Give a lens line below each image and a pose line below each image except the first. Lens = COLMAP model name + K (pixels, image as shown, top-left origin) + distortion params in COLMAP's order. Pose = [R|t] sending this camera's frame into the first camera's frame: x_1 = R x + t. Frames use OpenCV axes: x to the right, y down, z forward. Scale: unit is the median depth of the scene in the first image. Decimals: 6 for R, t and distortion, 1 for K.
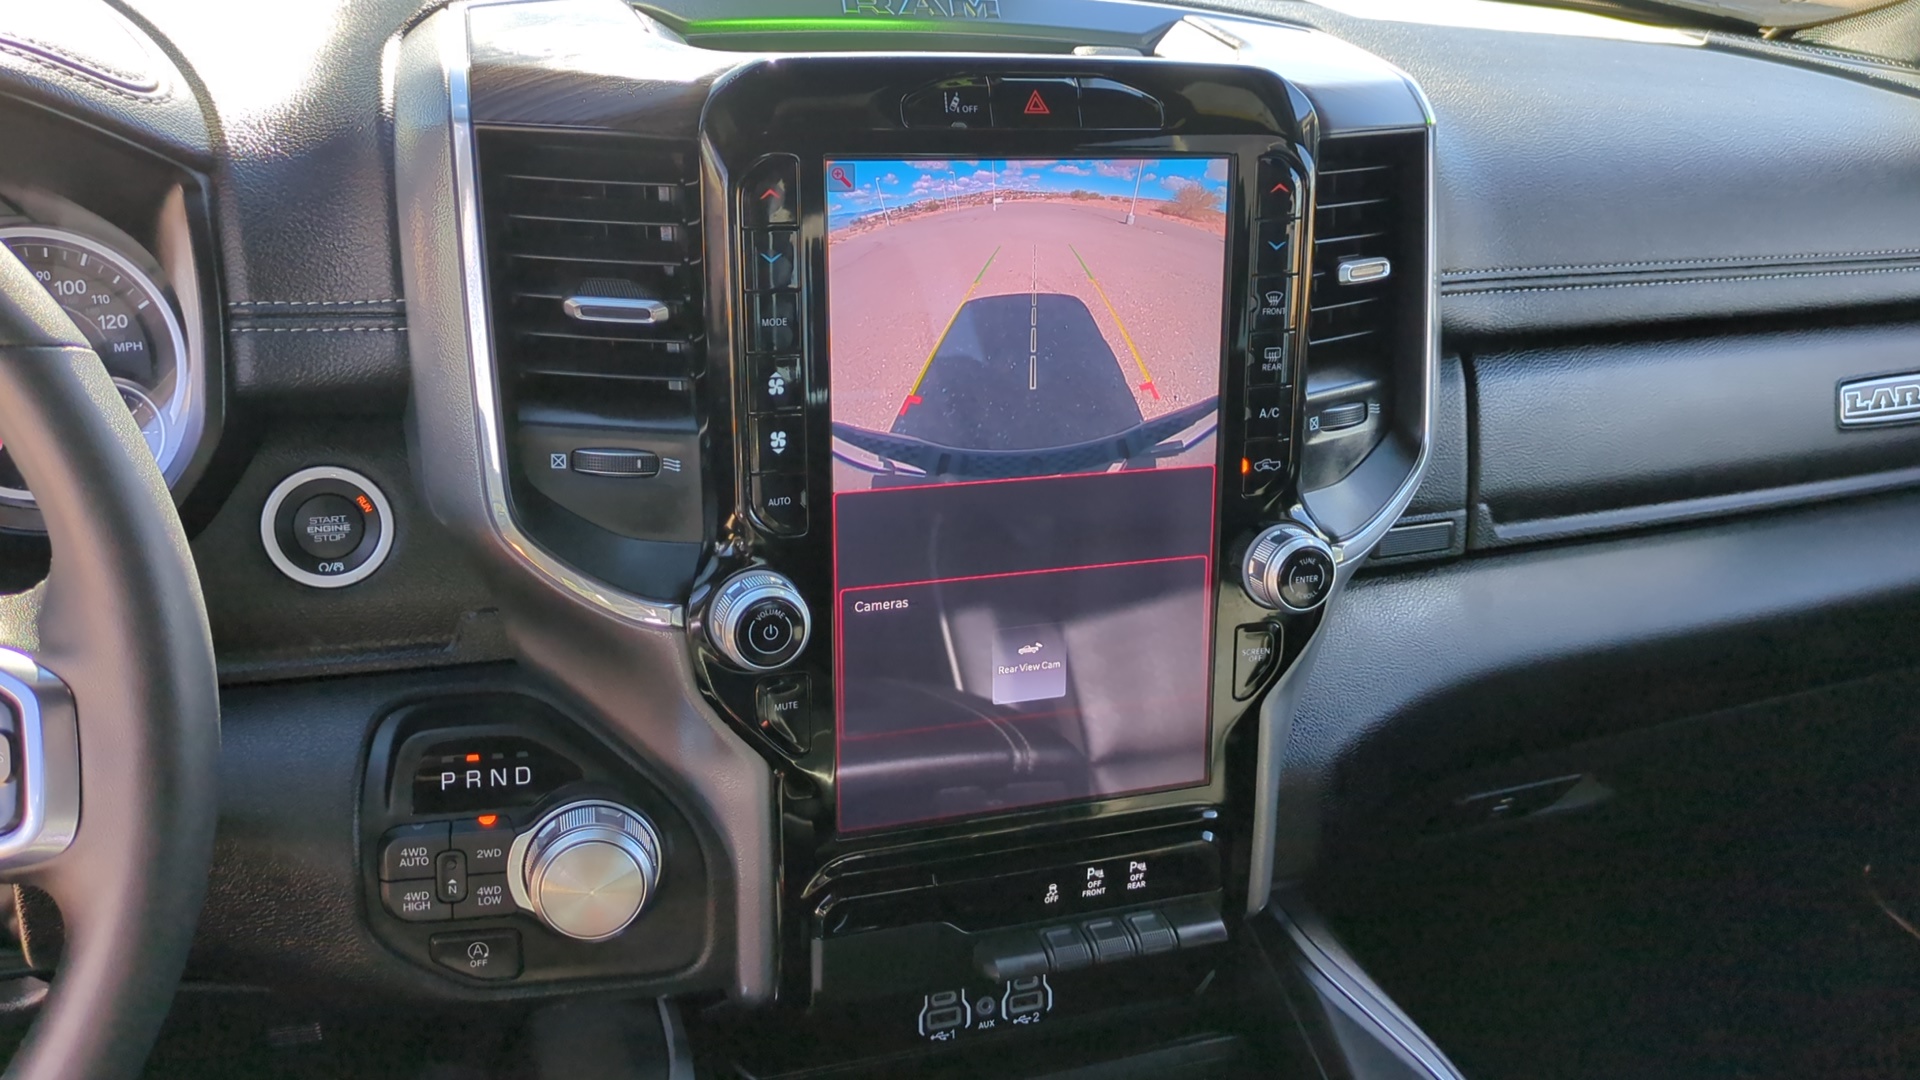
lens RADIAL K [[1670.2, 0, 962.2], [0, 1670.2, 545.5], [0, 0, 1]] dist [0.063209, -0.094806]
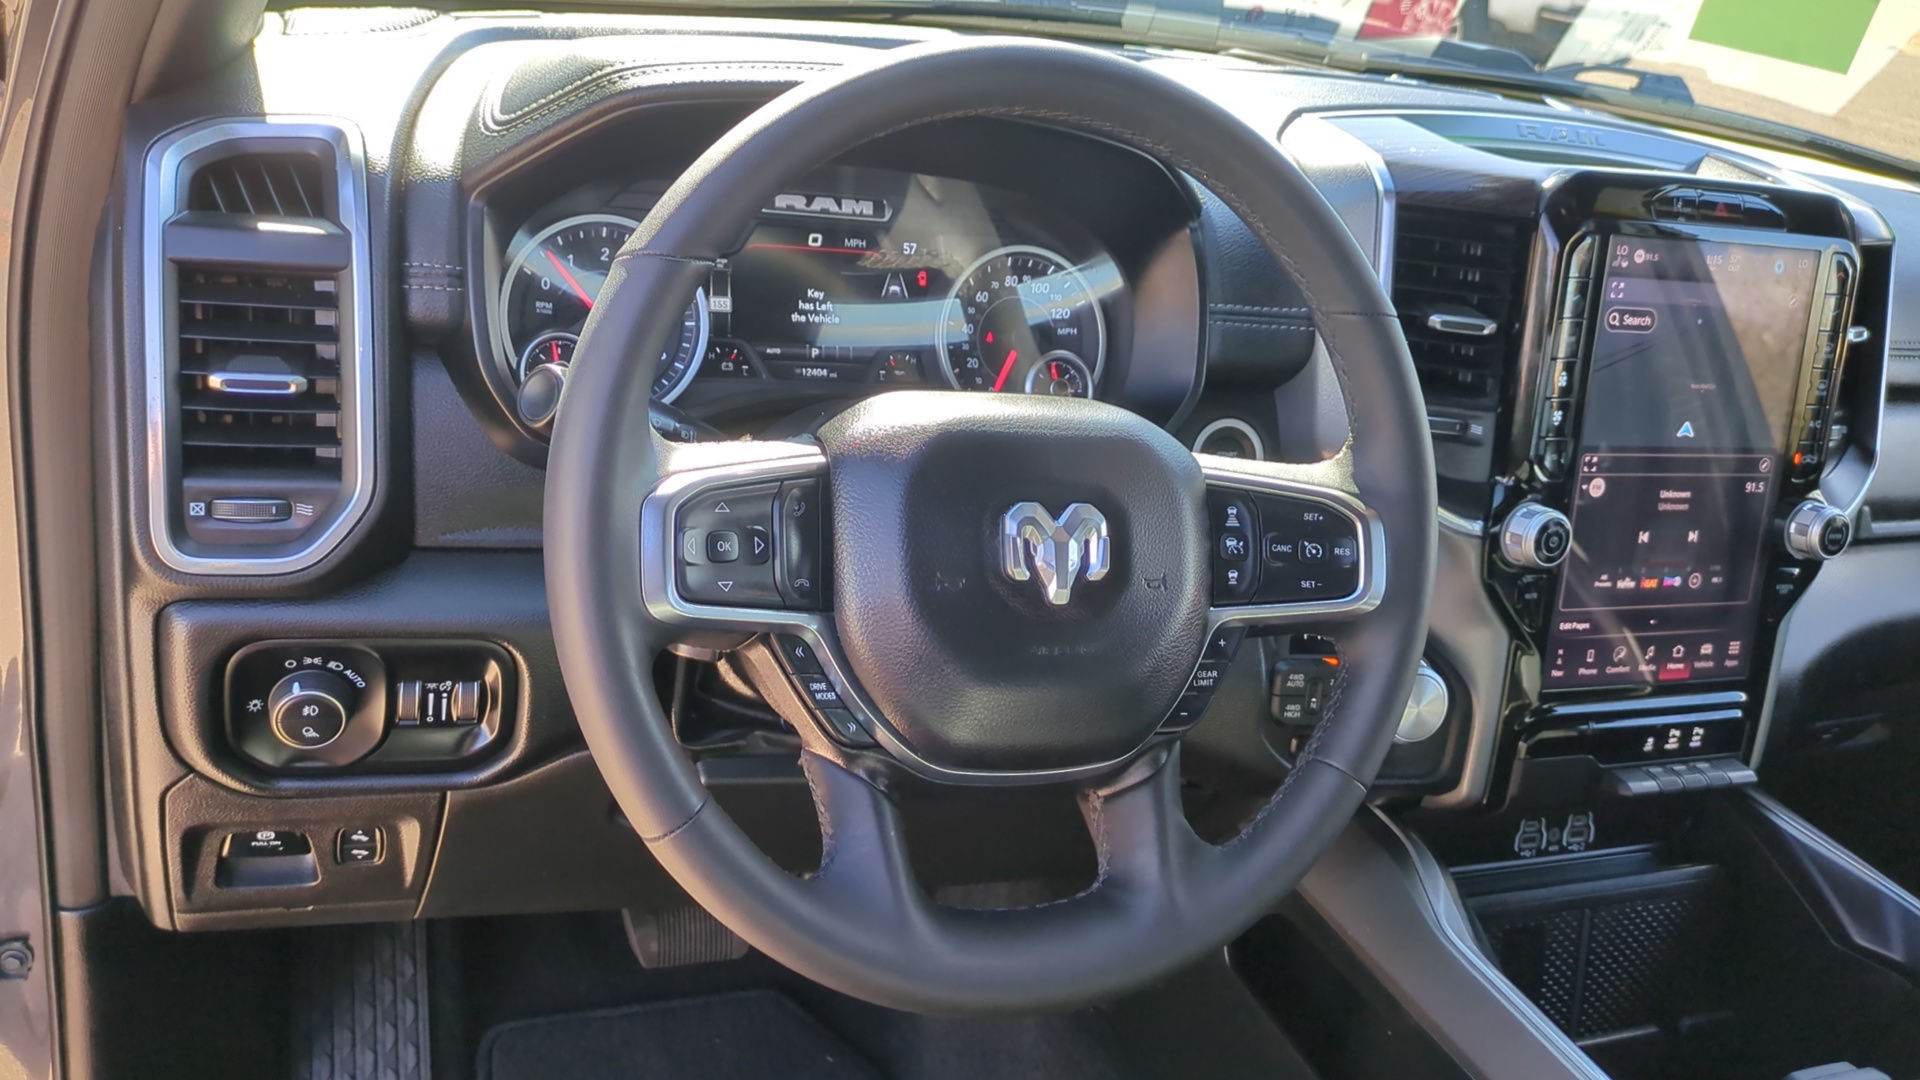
lens RADIAL K [[1670.2, 0, 953.9], [0, 1670.2, 544.5], [0, 0, 1]] dist [0.063209, -0.094806]
pose [[0.994867, 0.056114, 0.084211, -0.741648], [-0.052637, 0.997689, -0.042960, 0.140868], [-0.086427, 0.038307, 0.995521, -0.449311]]
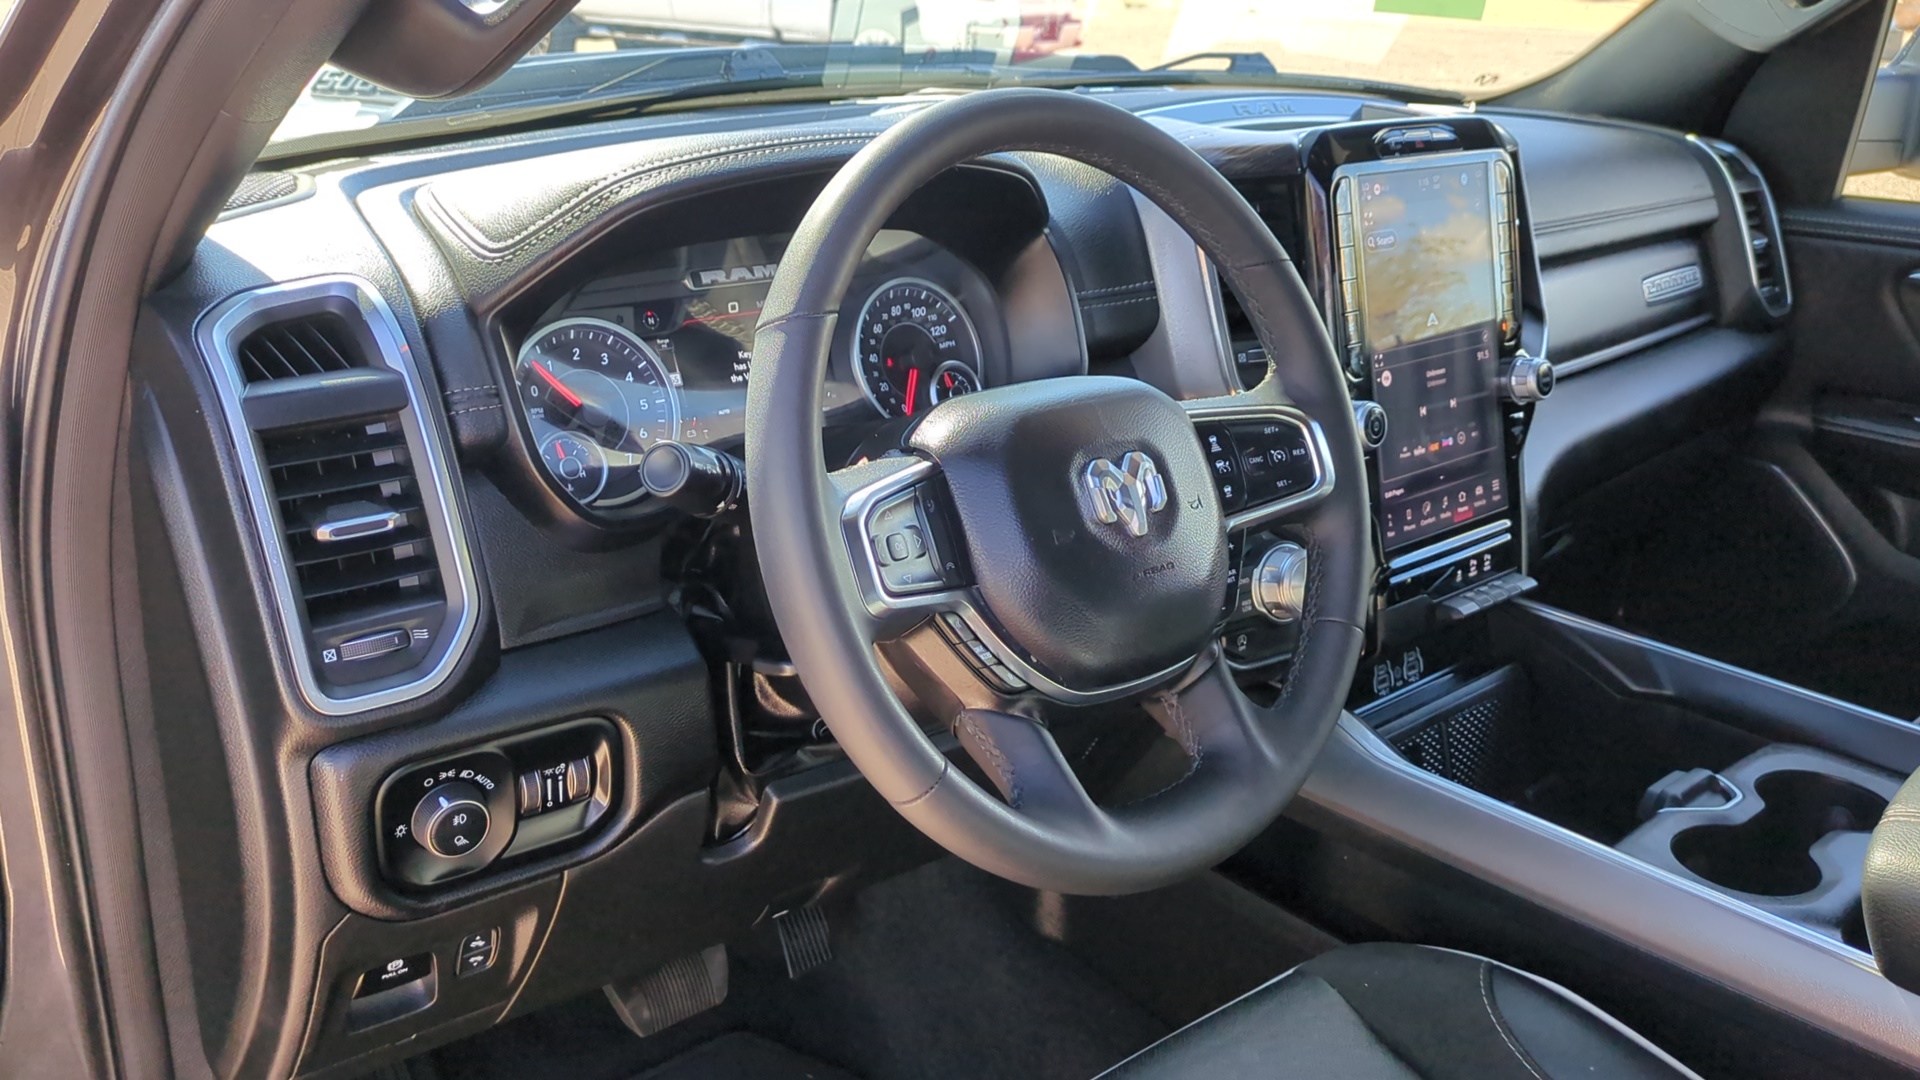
lens RADIAL K [[1670.2, 0, 963.8], [0, 1670.2, 548.0], [0, 0, 1]] dist [0.063209, -0.094806]
pose [[0.920413, -0.177195, 0.348484, -1.148754], [0.207763, 0.976792, -0.052068, 0.176552], [-0.331171, 0.120326, 0.935867, -0.554071]]
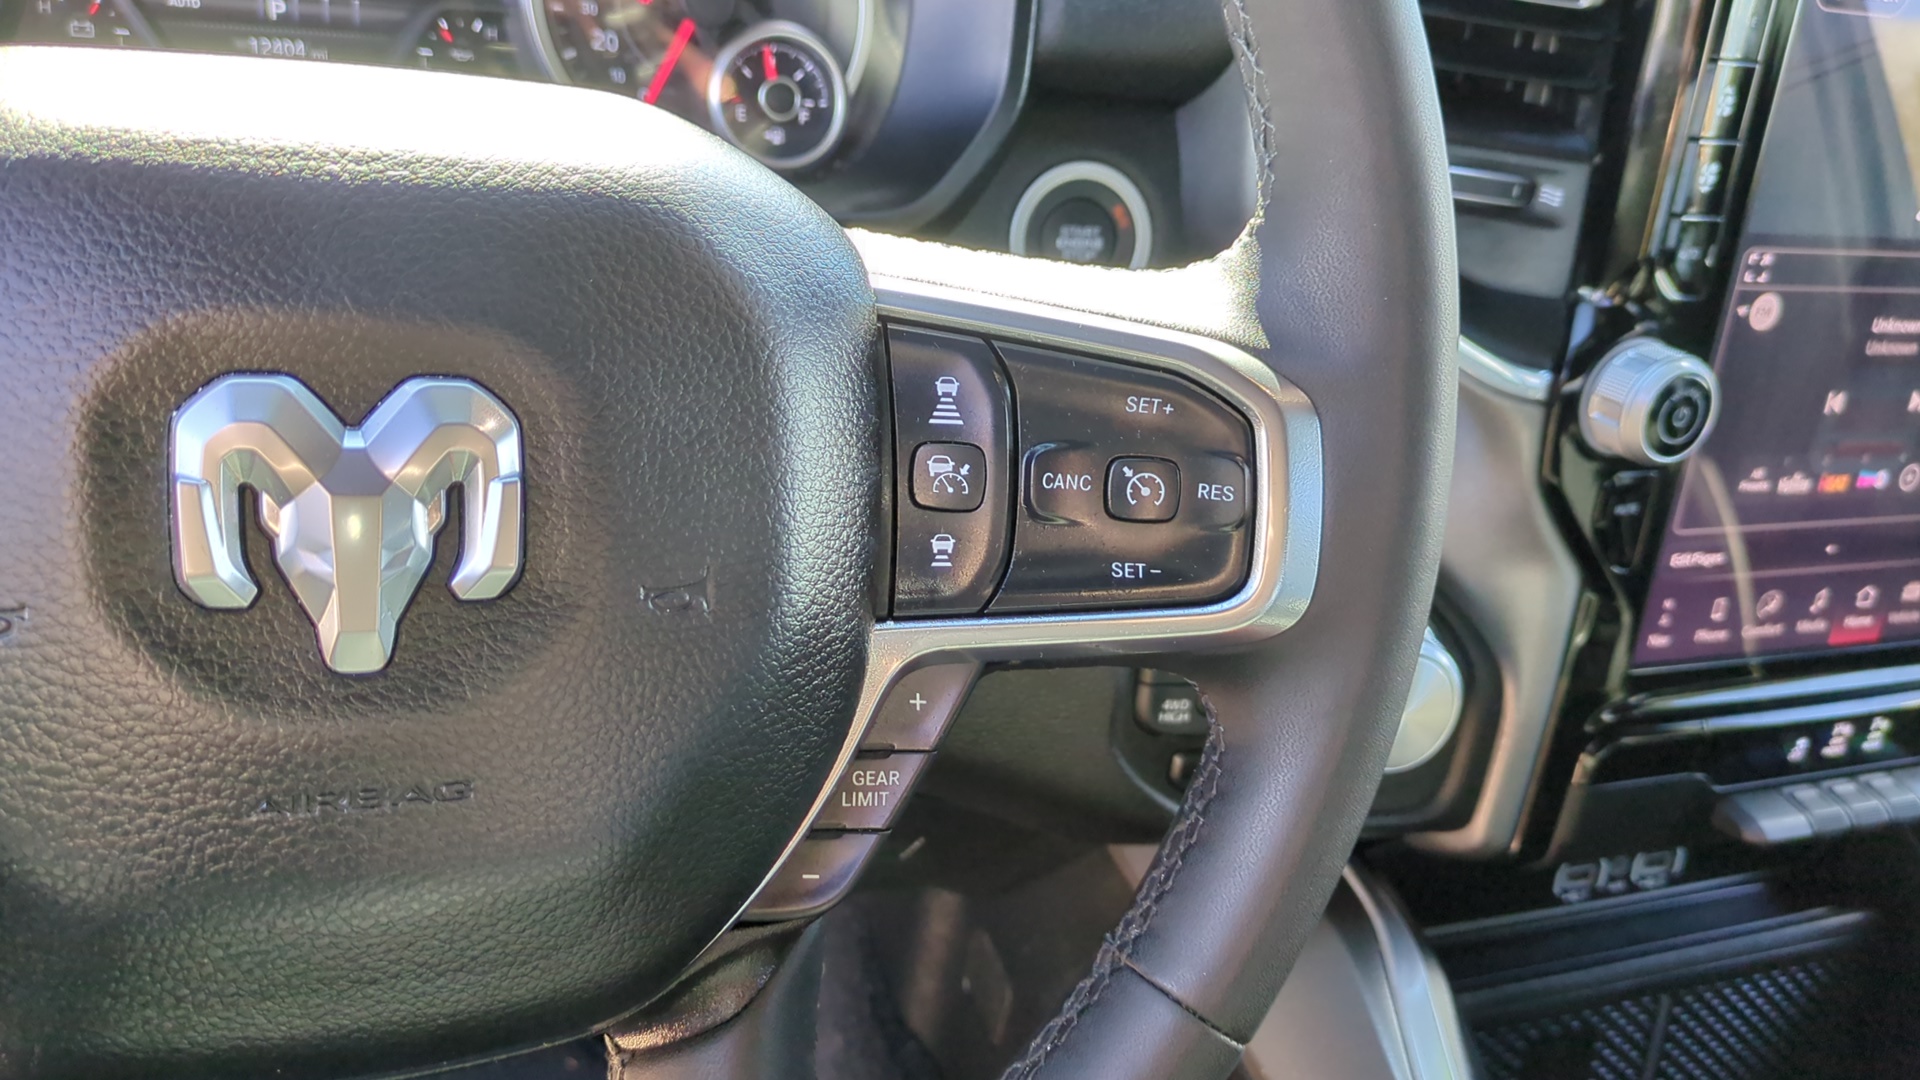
lens RADIAL K [[1670.2, 0, 970.0], [0, 1670.2, 539.0], [0, 0, 1]] dist [0.063209, -0.094806]
pose [[0.993627, 0.073700, 0.085290, -0.489376], [-0.082037, 0.991722, 0.098776, 0.055120], [-0.077304, -0.105144, 0.991448, 0.204957]]
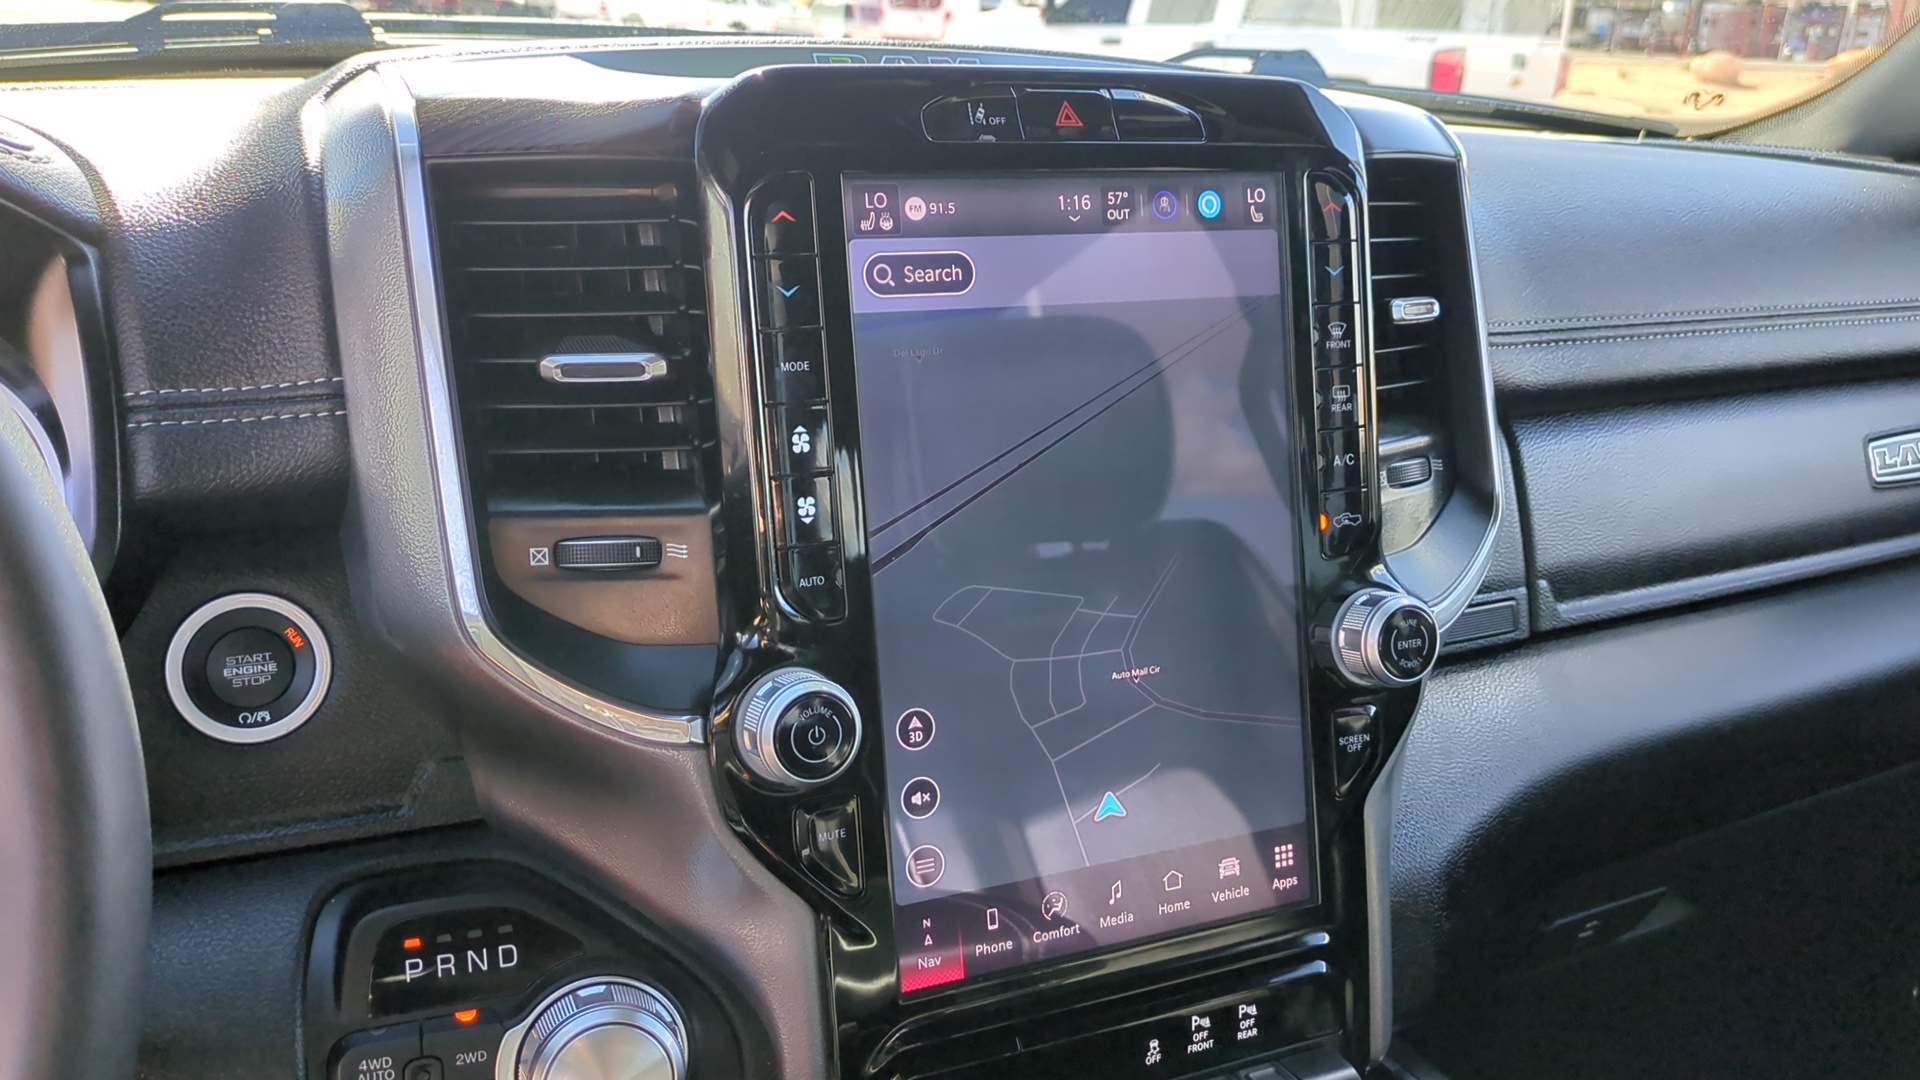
lens RADIAL K [[1670.2, 0, 967.2], [0, 1670.2, 539.8], [0, 0, 1]] dist [0.063209, -0.094806]
pose [[0.993199, -0.075993, 0.088213, -0.100091], [0.088847, 0.984322, -0.152369, 0.083702], [-0.075251, 0.159170, 0.984379, 0.162733]]
